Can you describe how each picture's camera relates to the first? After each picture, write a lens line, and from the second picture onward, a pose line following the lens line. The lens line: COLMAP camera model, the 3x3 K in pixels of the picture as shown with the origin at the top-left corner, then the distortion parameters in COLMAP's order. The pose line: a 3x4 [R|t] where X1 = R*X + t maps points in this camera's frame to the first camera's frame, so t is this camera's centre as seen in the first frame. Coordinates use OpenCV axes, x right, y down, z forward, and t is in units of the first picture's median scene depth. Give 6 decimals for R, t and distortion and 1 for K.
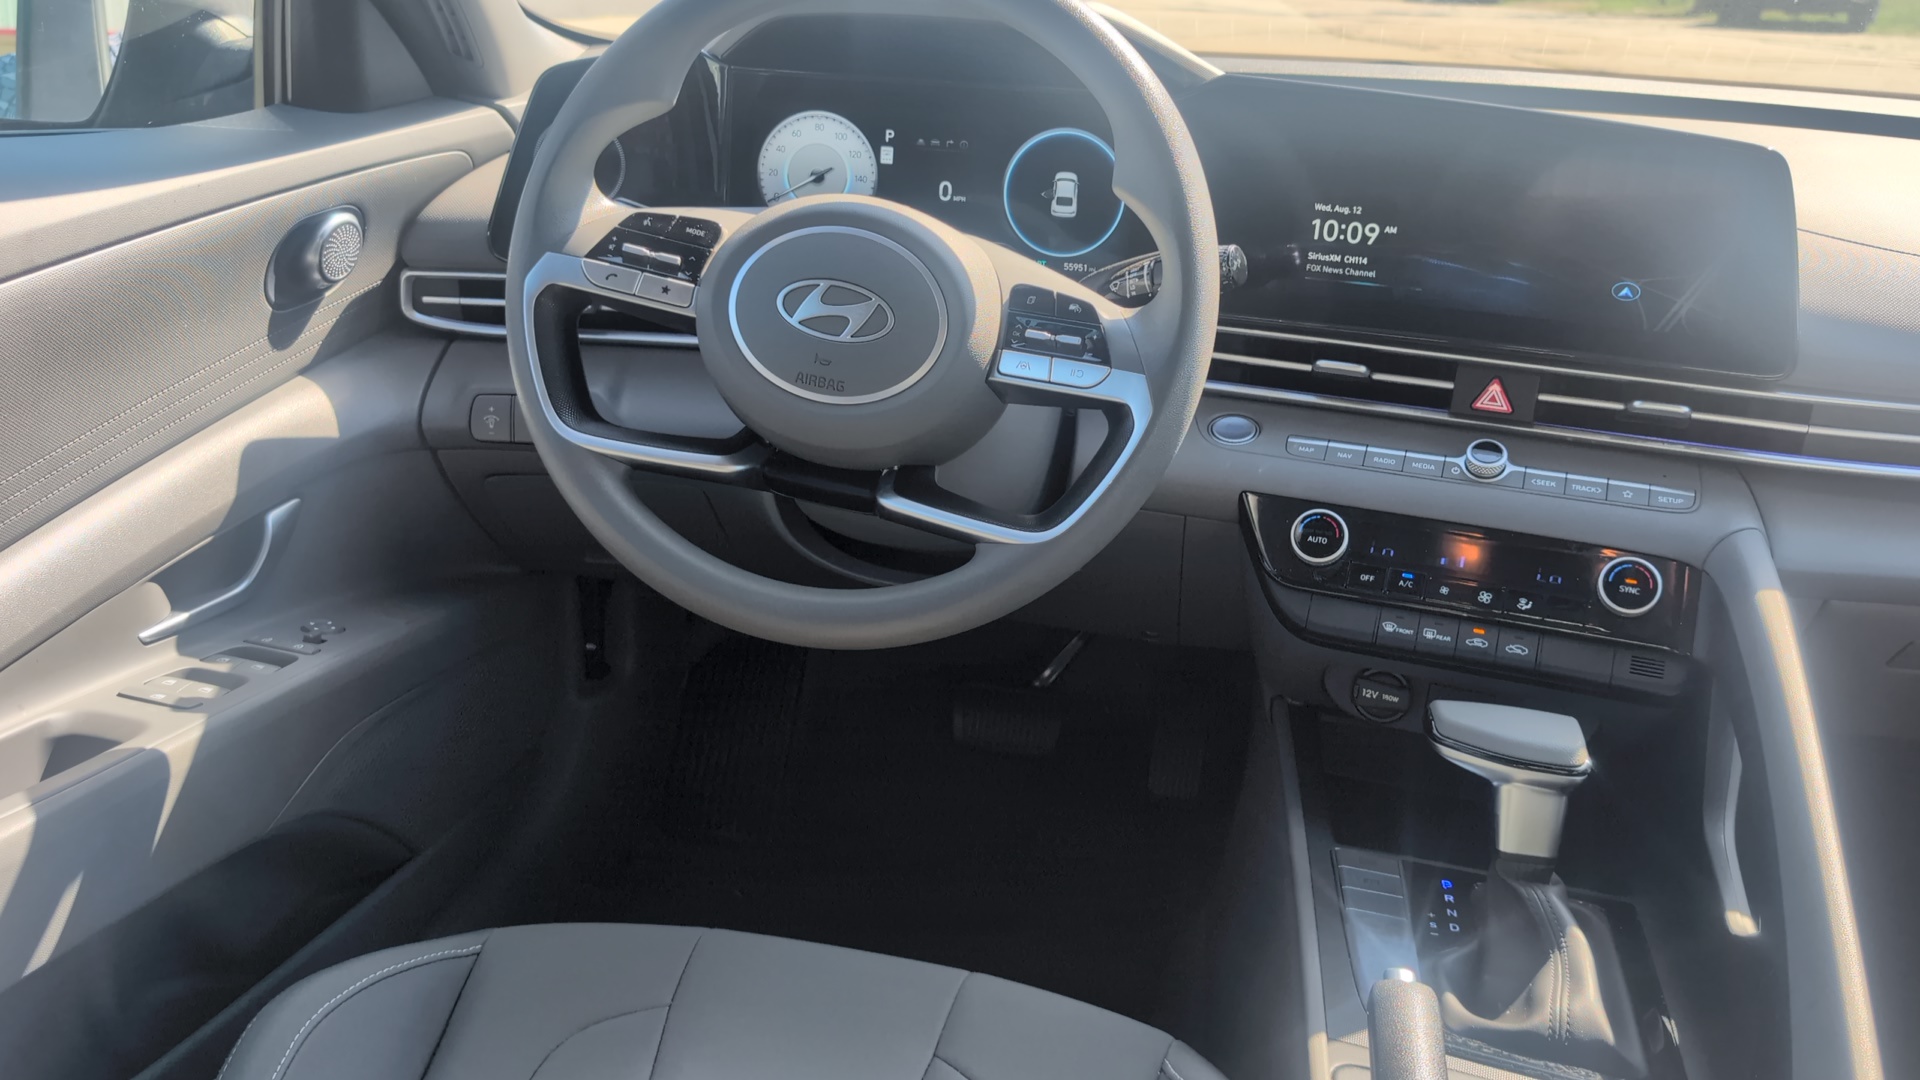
lens RADIAL K [[1676.9, 0, 955.5], [0, 1676.9, 533.6], [0, 0, 1]] dist [0.067256, -0.237435]
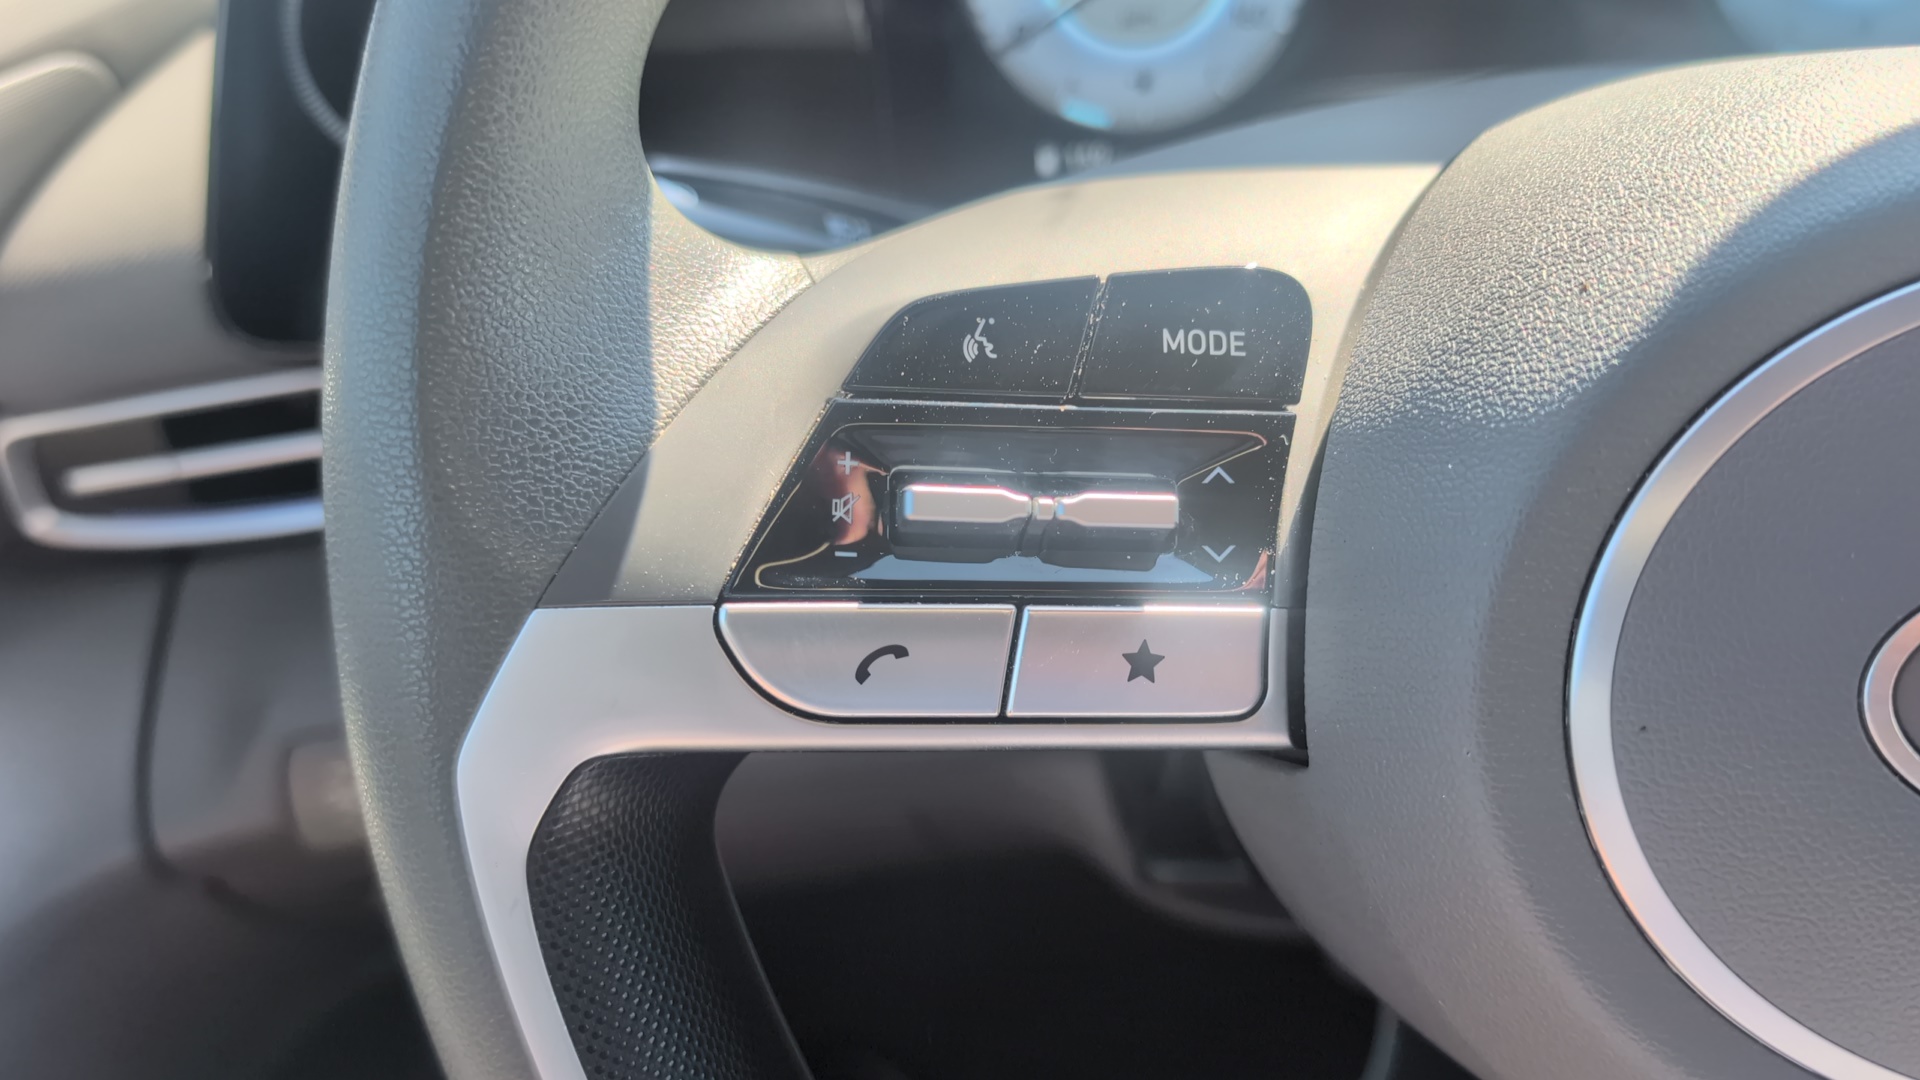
lens RADIAL K [[1676.9, 0, 955.5], [0, 1676.9, 533.6], [0, 0, 1]] dist [0.067256, -0.237435]
pose [[0.976308, -0.199858, 0.082943, -0.208751], [0.184222, 0.968781, 0.165906, -0.198287], [-0.113512, -0.146695, 0.982647, 0.803102]]
